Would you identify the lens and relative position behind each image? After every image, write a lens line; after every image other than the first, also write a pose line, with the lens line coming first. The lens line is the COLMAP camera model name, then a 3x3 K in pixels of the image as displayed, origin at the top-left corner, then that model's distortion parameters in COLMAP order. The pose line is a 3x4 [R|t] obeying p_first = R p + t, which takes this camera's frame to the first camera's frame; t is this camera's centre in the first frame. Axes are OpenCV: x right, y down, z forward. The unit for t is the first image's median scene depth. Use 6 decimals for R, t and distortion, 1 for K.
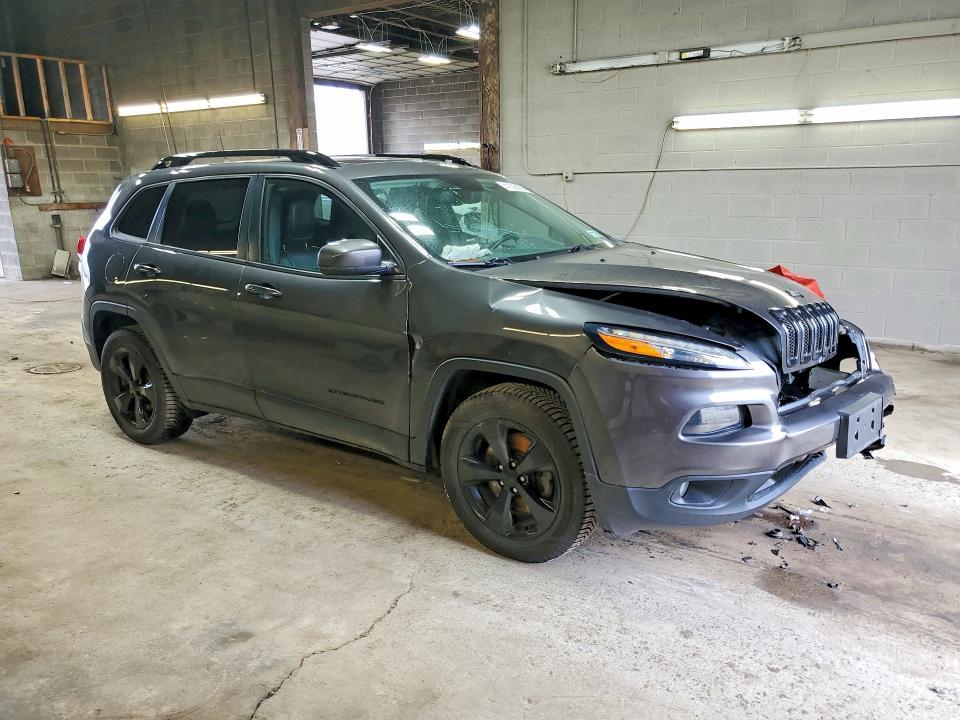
lens RADIAL K [[736.6, 0, 480.0], [0, 736.6, 360.0], [0, 0, 1]] dist [0.000985, 0.003242]
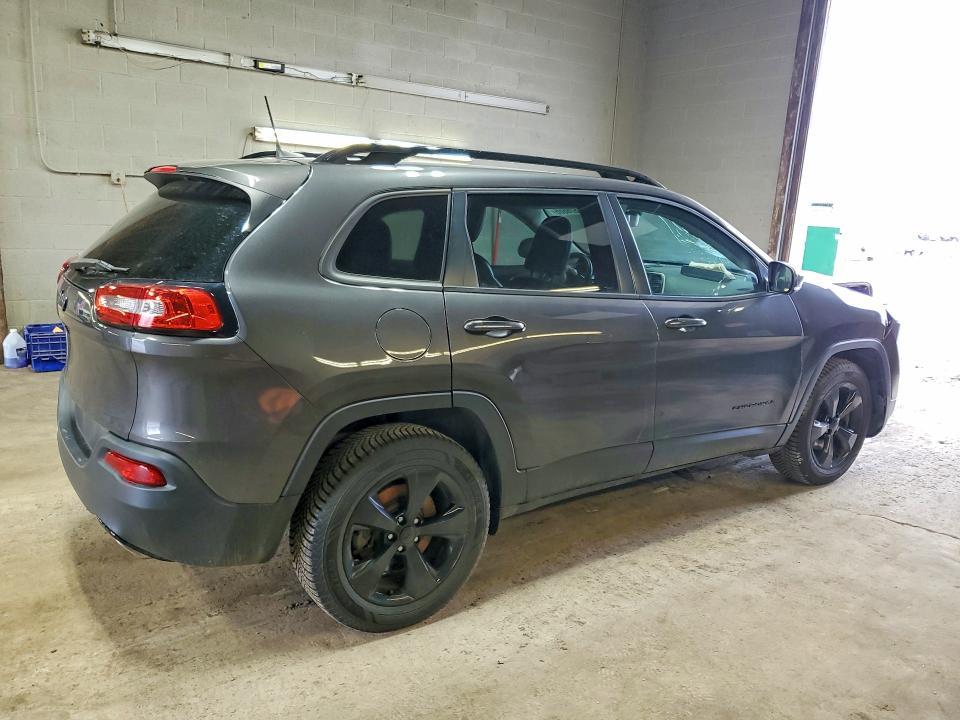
lens RADIAL K [[753.1, 0, 478.9], [0, 753.1, 344.9], [0, 0, 1]] dist [0.006727, 0.005455]
pose [[0.329815, -0.141807, 0.933334, -1.118003], [0.169508, 0.981482, 0.089222, -0.173916], [-0.928703, 0.128781, 0.347745, 0.816729]]
